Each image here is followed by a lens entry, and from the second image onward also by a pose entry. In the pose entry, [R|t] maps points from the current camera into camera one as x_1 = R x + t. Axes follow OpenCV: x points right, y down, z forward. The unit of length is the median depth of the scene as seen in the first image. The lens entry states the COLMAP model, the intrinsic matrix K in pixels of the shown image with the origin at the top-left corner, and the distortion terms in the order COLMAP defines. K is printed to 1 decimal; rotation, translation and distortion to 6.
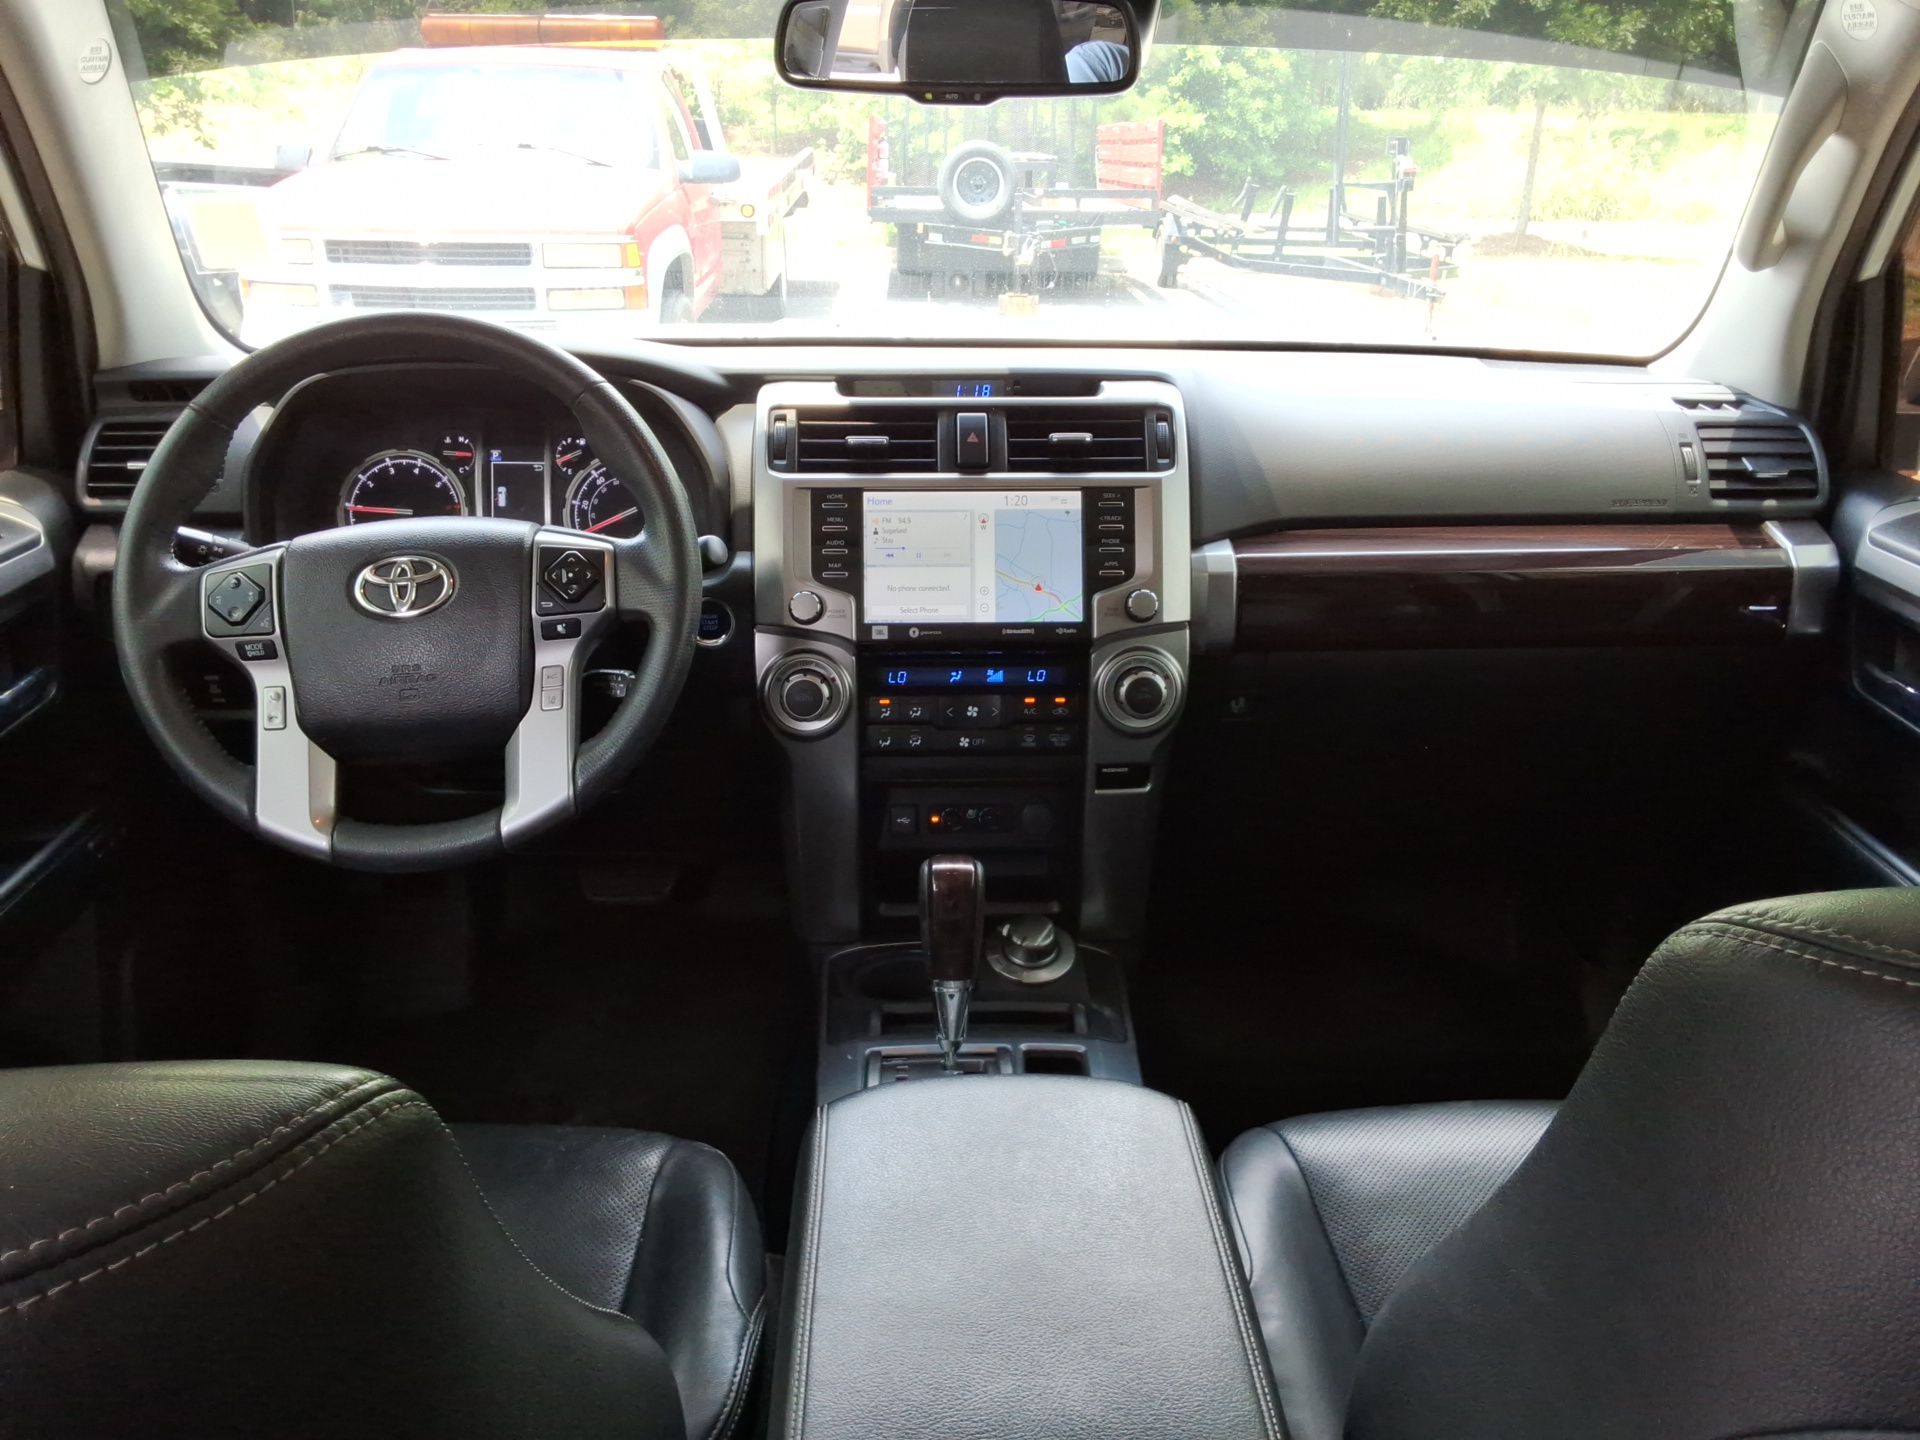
lens RADIAL K [[1557.1, 0, 998.6], [0, 1557.1, 728.8], [0, 0, 1]] dist [0.111514, -0.180019]
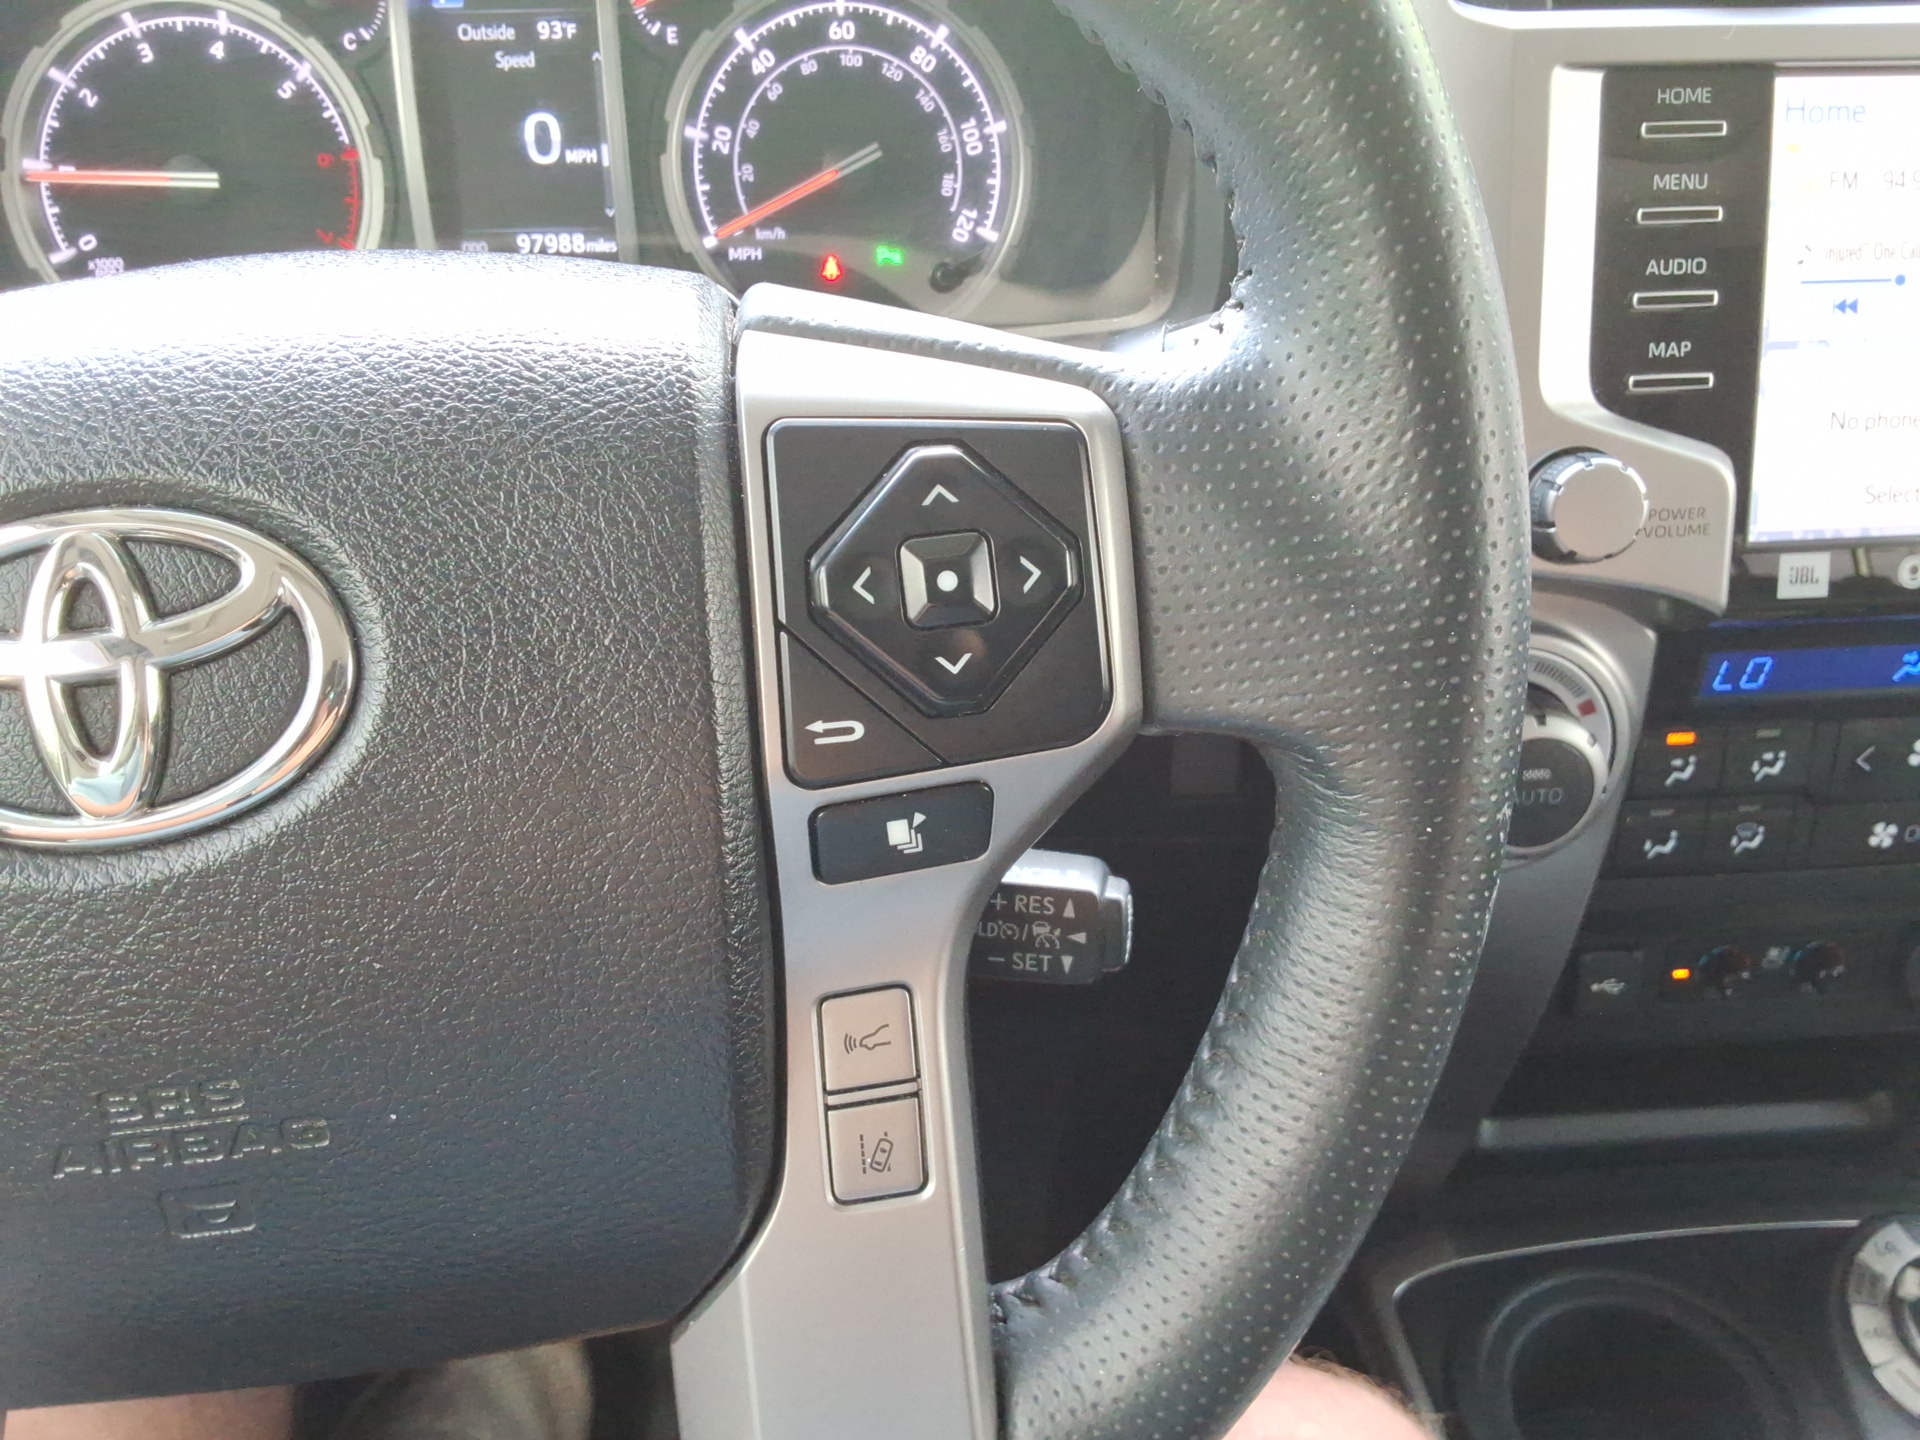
lens RADIAL K [[1557.1, 0, 998.5], [0, 1557.1, 724.8], [0, 0, 1]] dist [0.111514, -0.180019]
pose [[0.999380, -0.031637, 0.015476, -0.232814], [0.026995, 0.970319, 0.240319, -0.109791], [-0.022619, -0.239752, 0.970571, 0.694748]]
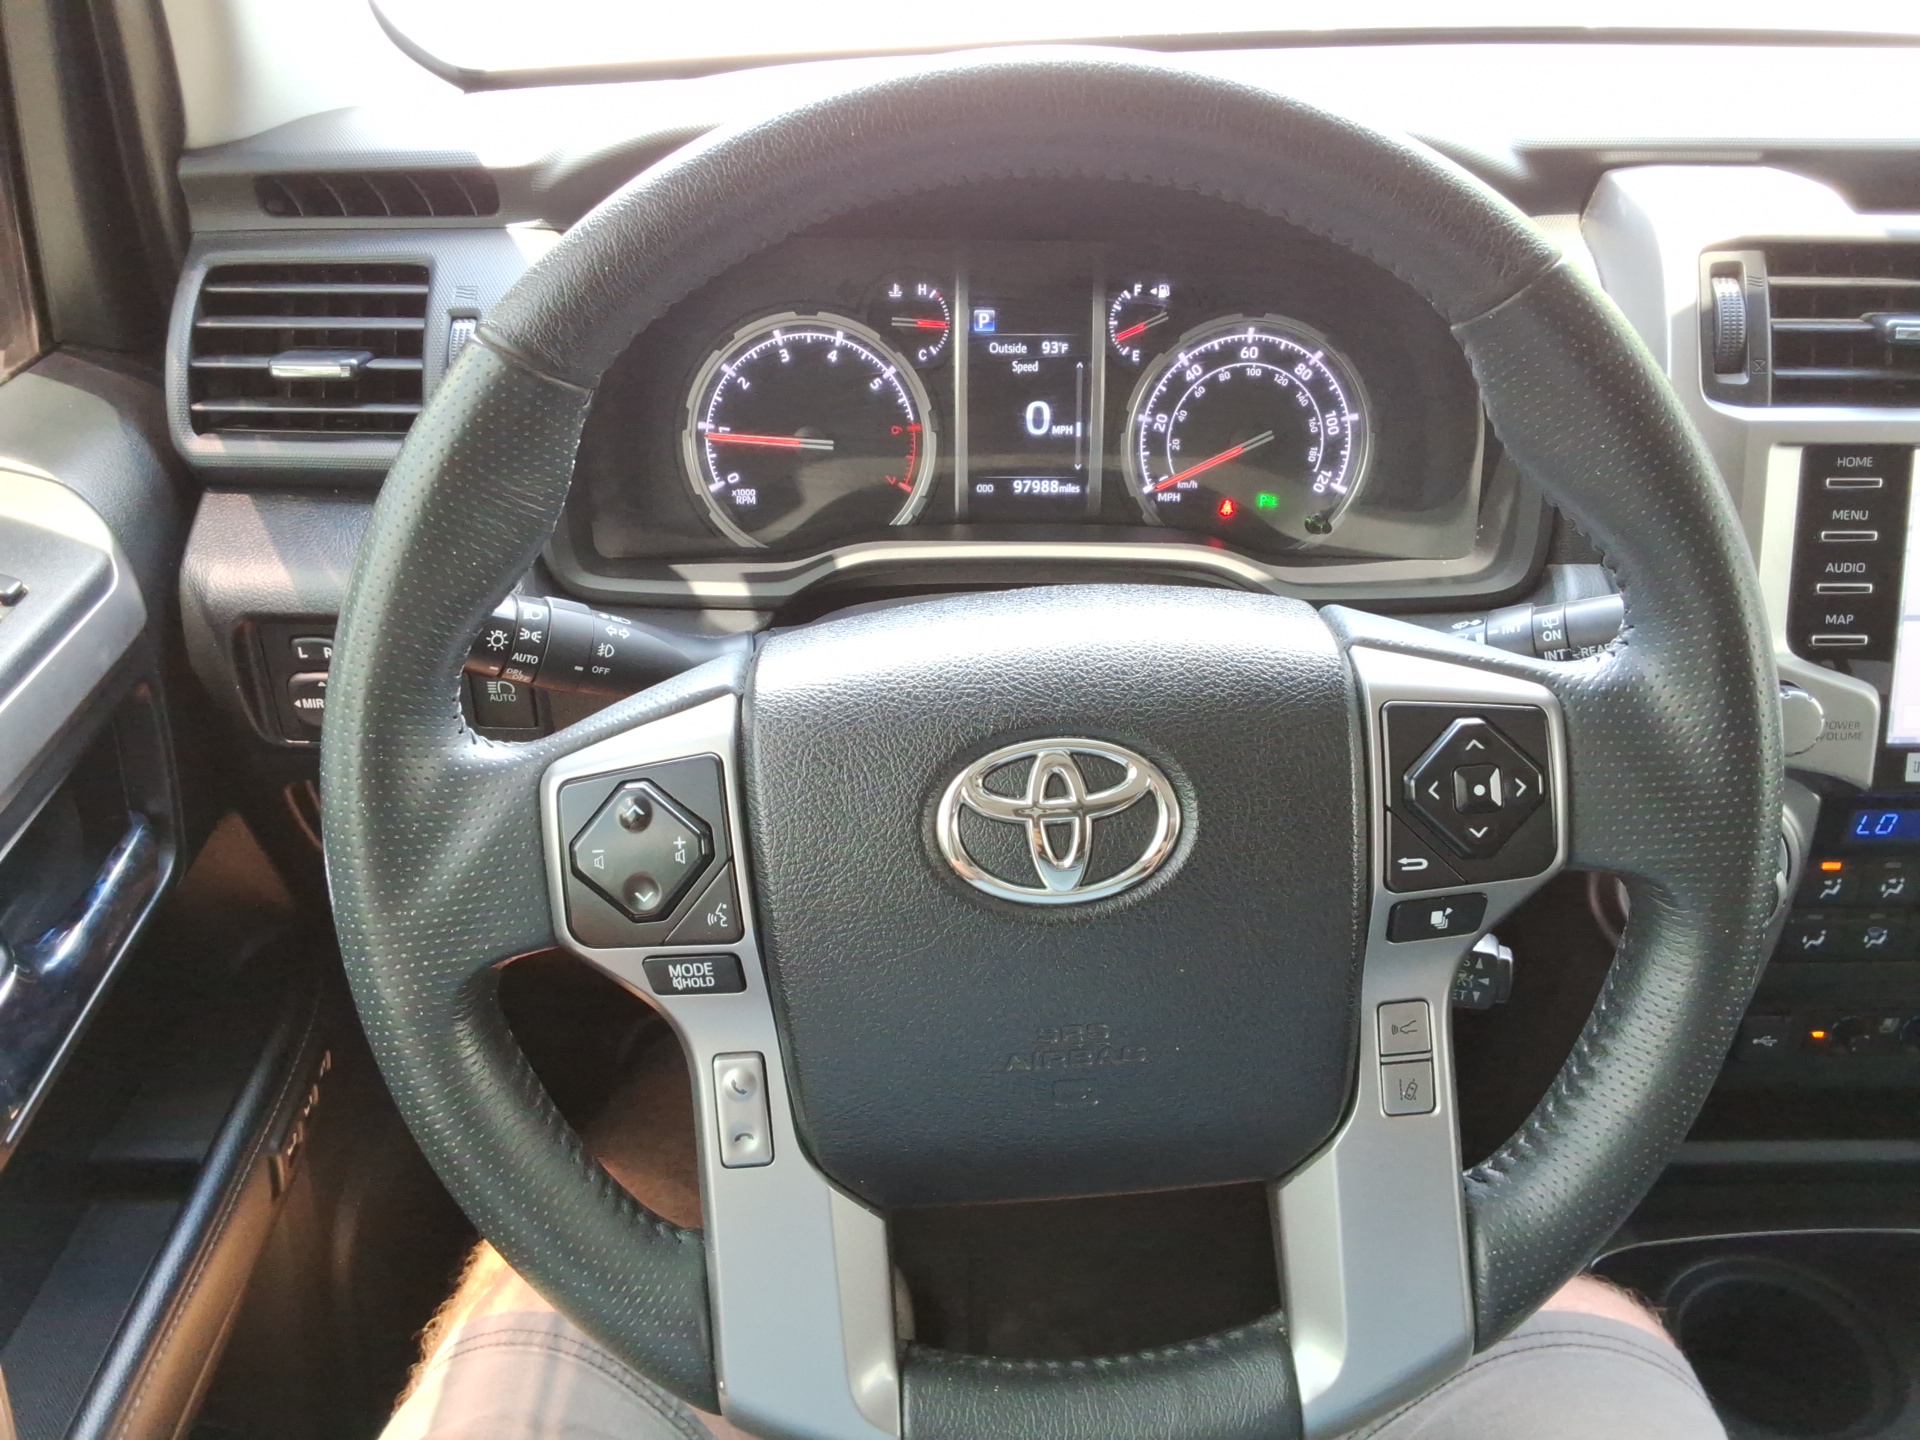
lens RADIAL K [[1557.1, 0, 987.1], [0, 1557.1, 722.7], [0, 0, 1]] dist [0.111514, -0.180019]
pose [[0.999347, 0.012274, -0.033985, -0.327878], [-0.004899, 0.977875, 0.209131, -0.167077], [0.035800, -0.208828, 0.977297, 0.538535]]
